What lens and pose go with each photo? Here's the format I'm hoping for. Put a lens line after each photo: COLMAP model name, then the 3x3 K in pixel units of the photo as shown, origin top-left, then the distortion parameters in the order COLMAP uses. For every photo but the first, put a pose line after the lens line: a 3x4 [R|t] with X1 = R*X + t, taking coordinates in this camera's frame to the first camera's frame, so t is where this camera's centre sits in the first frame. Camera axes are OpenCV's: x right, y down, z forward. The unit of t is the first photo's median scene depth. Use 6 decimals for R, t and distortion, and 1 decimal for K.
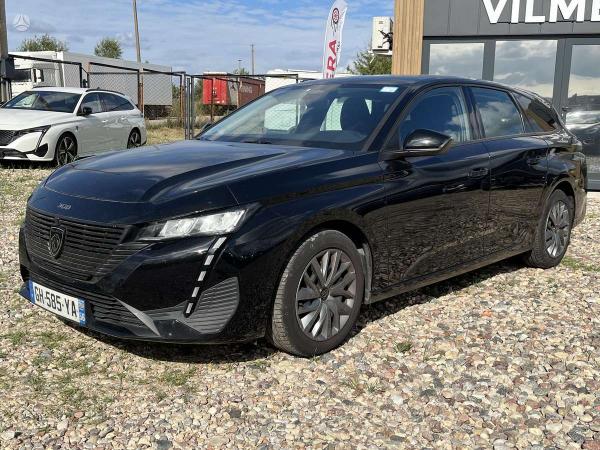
lens RADIAL K [[753.9, 0, 300.0], [0, 753.9, 225.0], [0, 0, 1]] dist [0.062063, -0.025079]
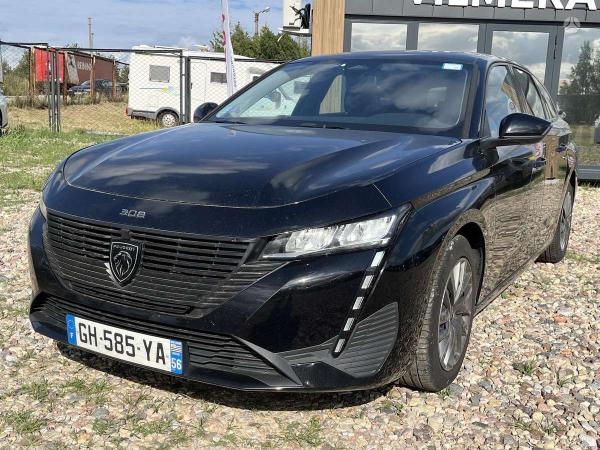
lens RADIAL K [[753.9, 0, 300.0], [0, 753.9, 225.0], [0, 0, 1]] dist [0.062063, -0.025079]
pose [[0.965230, -0.025123, 0.260191, -0.343945], [0.019656, 0.999528, 0.023592, -0.027355], [-0.260661, -0.017658, 0.965269, 0.251278]]
